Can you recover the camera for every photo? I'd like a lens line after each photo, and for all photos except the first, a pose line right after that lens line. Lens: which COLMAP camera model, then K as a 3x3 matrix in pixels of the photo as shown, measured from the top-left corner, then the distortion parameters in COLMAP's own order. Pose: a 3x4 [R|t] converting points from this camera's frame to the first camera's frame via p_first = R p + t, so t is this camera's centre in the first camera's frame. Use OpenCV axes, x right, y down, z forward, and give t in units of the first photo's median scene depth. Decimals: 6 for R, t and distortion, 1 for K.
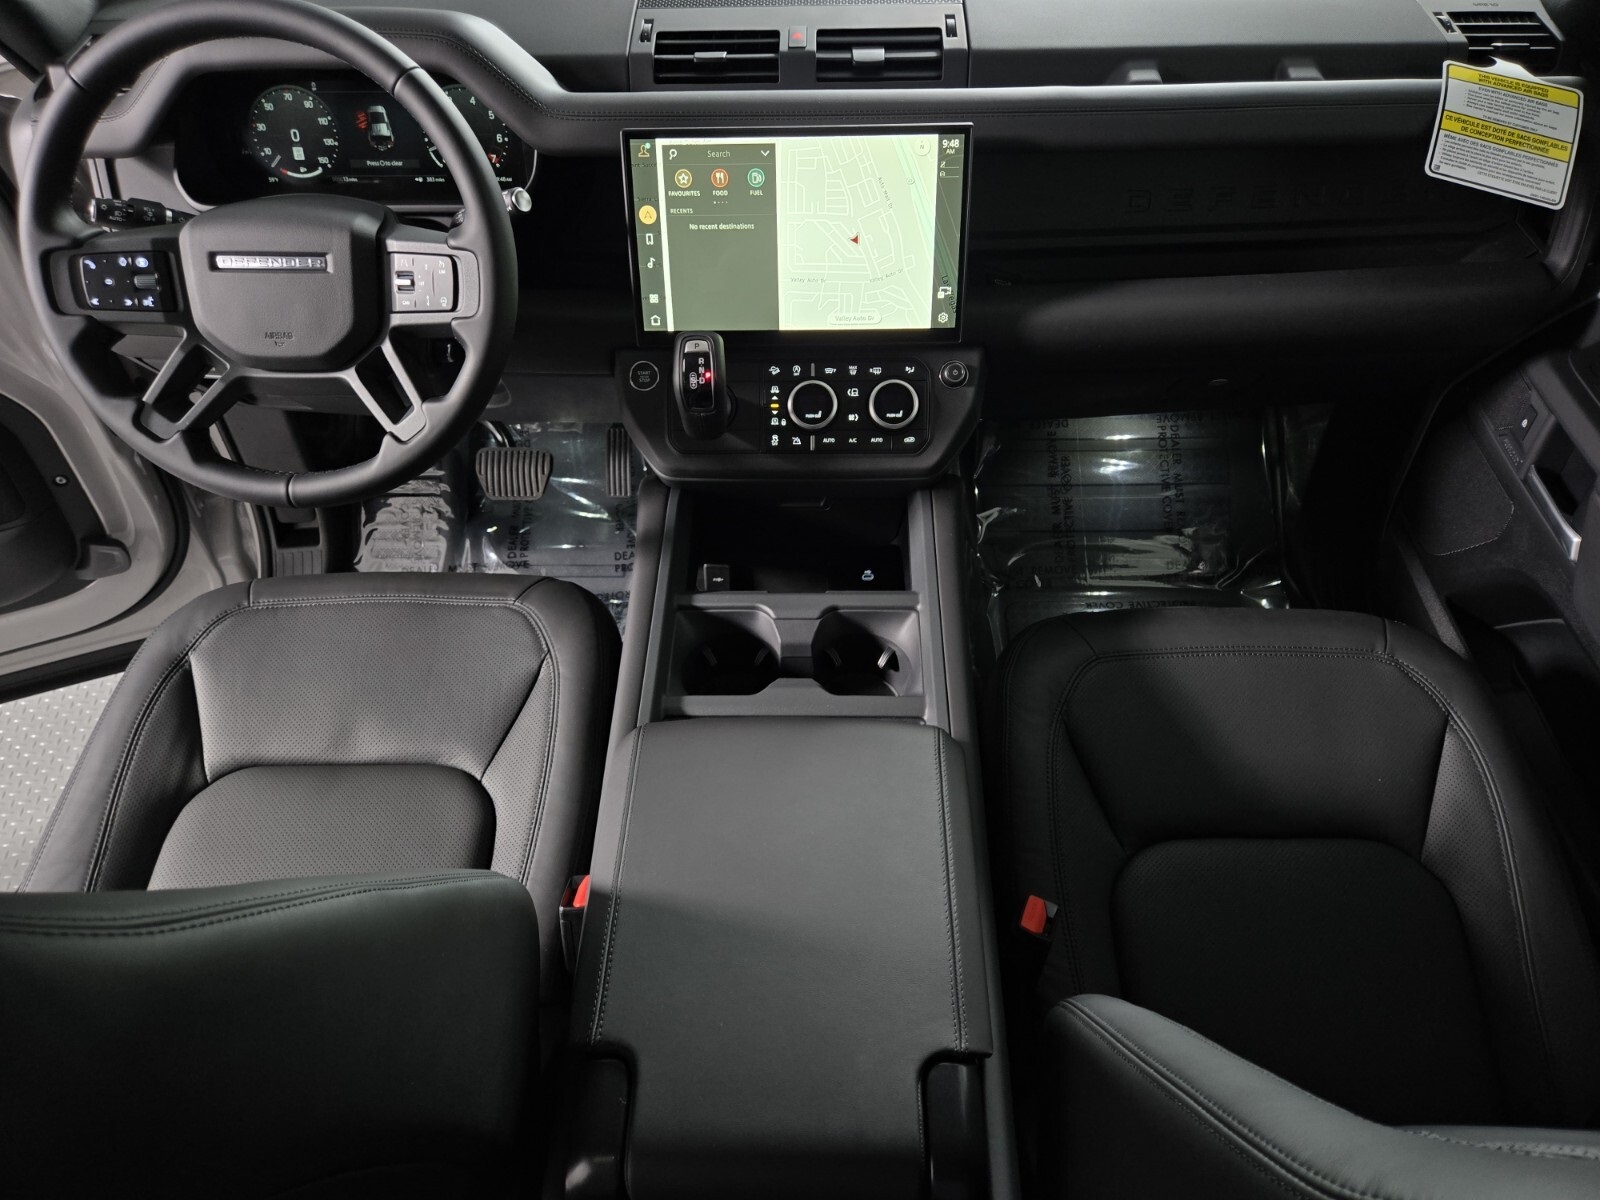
lens RADIAL K [[1097.5, 0, 808.7], [0, 1097.5, 591.0], [0, 0, 1]] dist [0.068399, -0.082262]
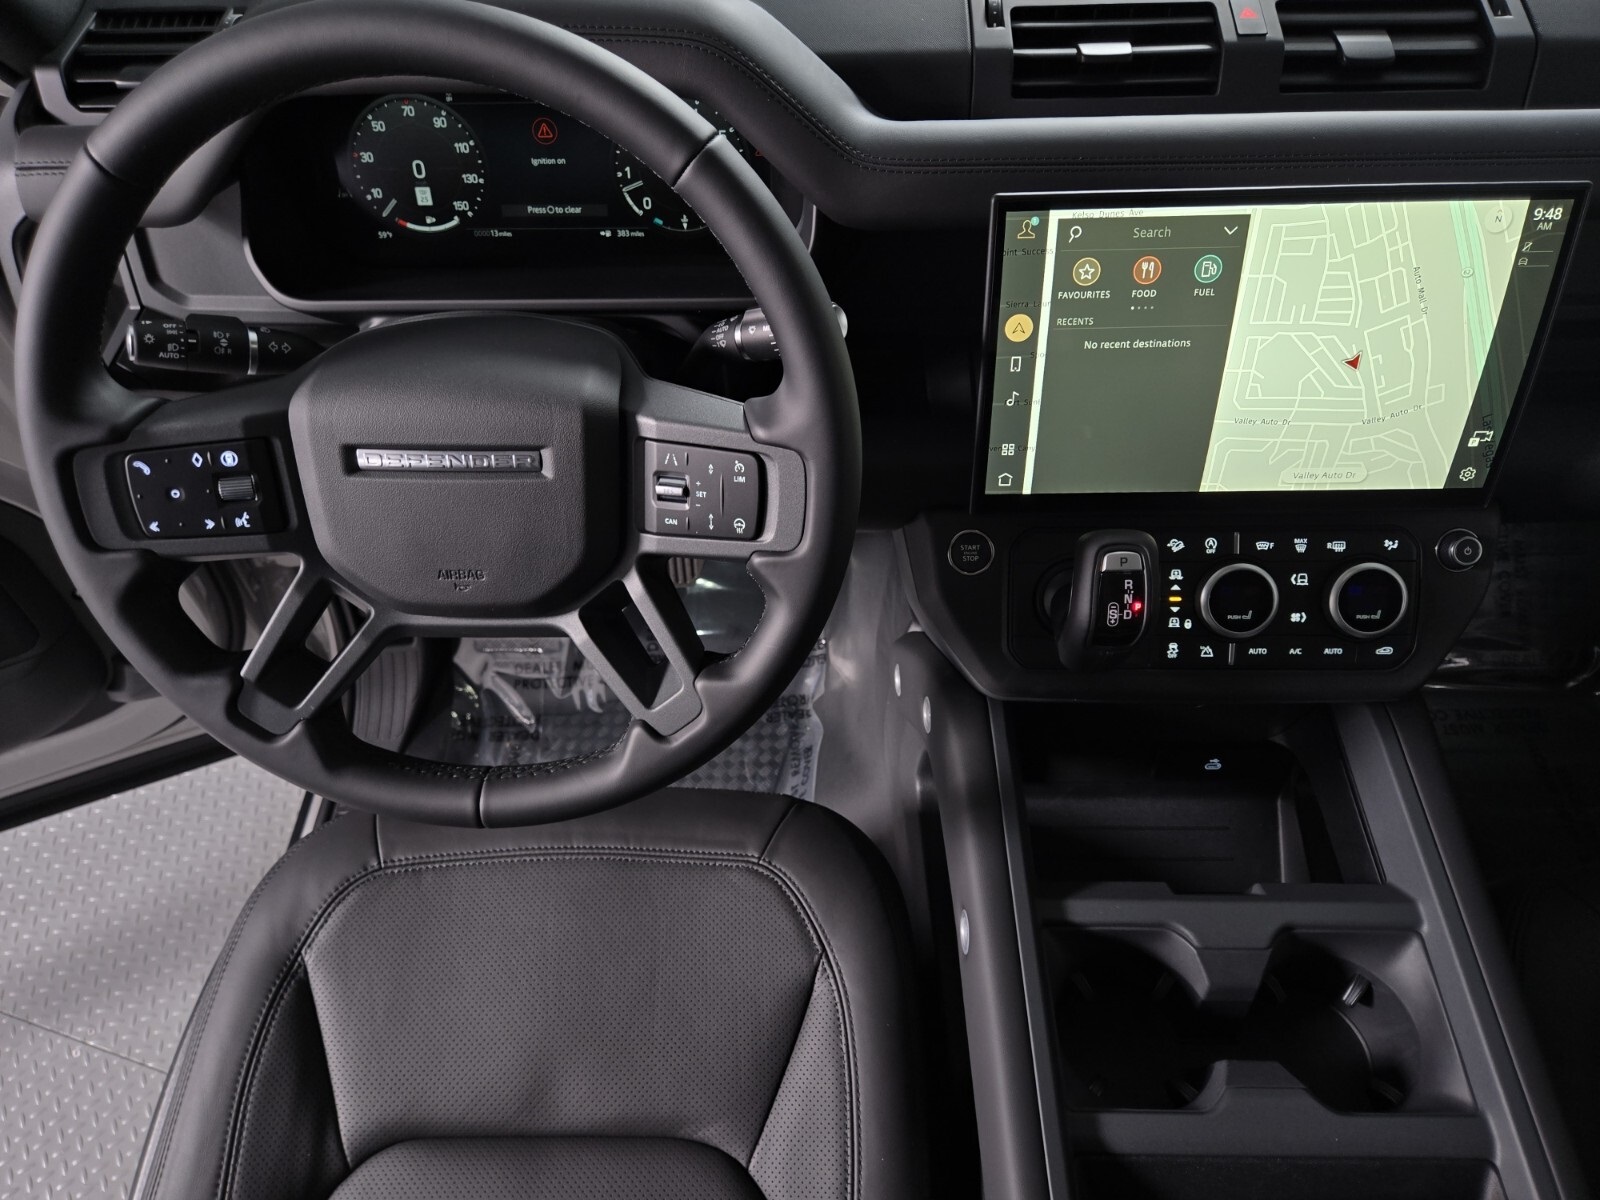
lens RADIAL K [[1119.0, 0, 803.0], [0, 1119.0, 592.3], [0, 0, 1]] dist [0.042011, -0.046506]
pose [[0.999946, -0.006145, -0.008418, -0.254268], [0.006990, 0.994520, 0.104315, -0.252093], [0.007730, -0.104368, 0.994509, 0.349543]]
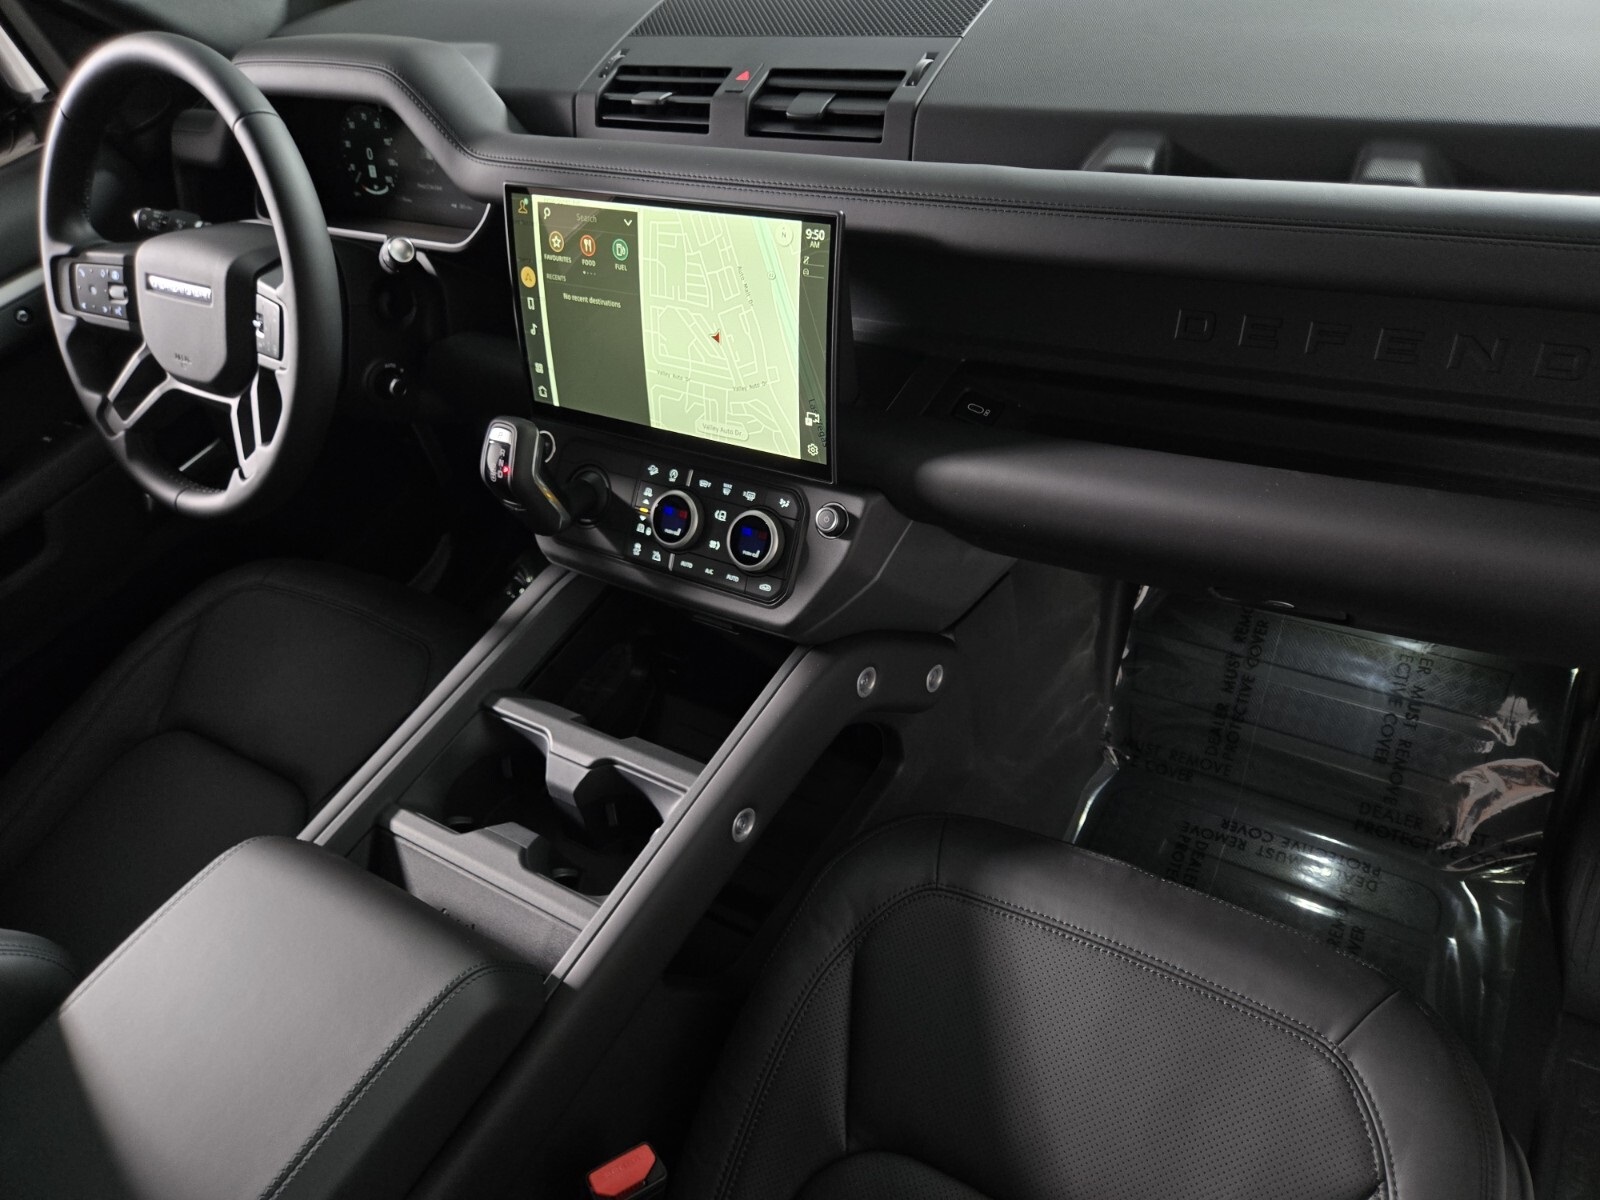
lens RADIAL K [[1087.3, 0, 800.0], [0, 1087.3, 600.0], [0, 0, 1]] dist [0.080498, -0.114307]
pose [[0.852498, 0.250800, -0.458636, 0.496740], [-0.234185, 0.967651, 0.093853, -0.216373], [0.467338, 0.027396, 0.883654, 0.319490]]
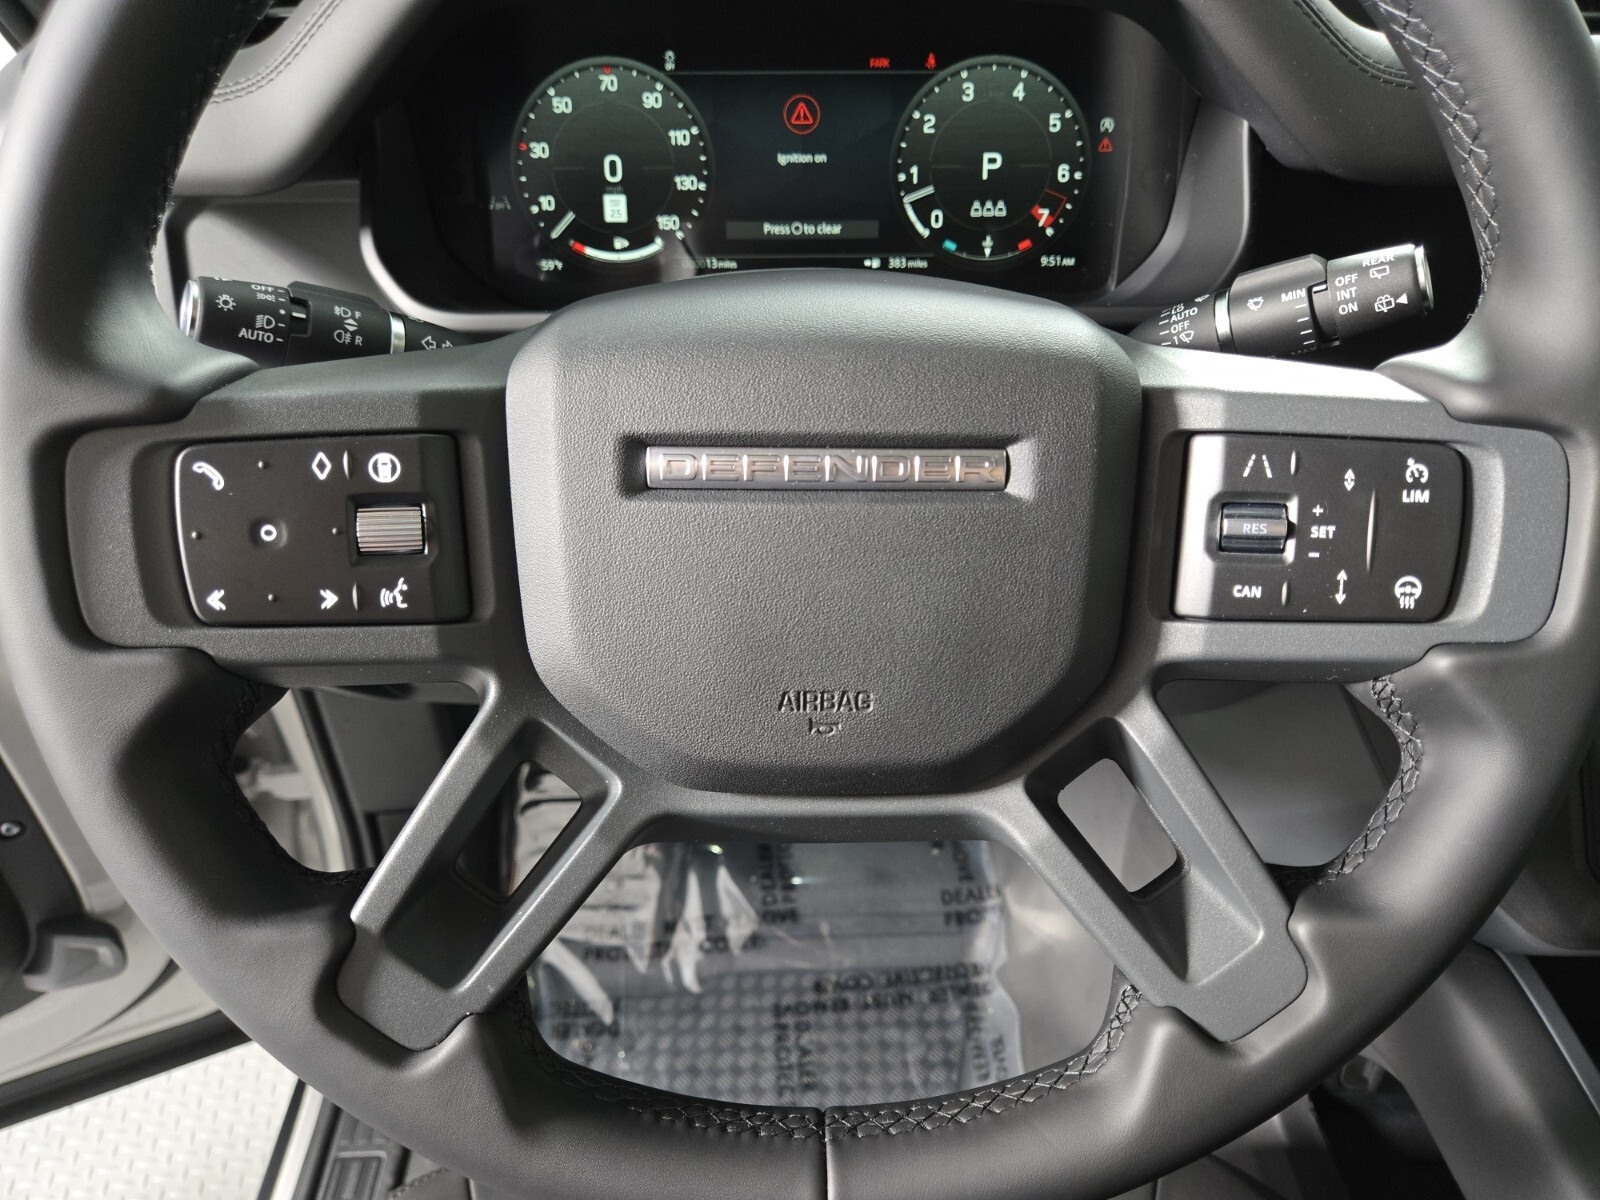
lens RADIAL K [[1119.0, 0, 803.0], [0, 1119.0, 592.3], [0, 0, 1]] dist [0.042011, -0.046506]
pose [[0.999307, -0.010420, 0.035736, -0.440175], [0.014907, 0.991701, -0.127696, -0.196334], [-0.034109, 0.128140, 0.991169, 0.619849]]
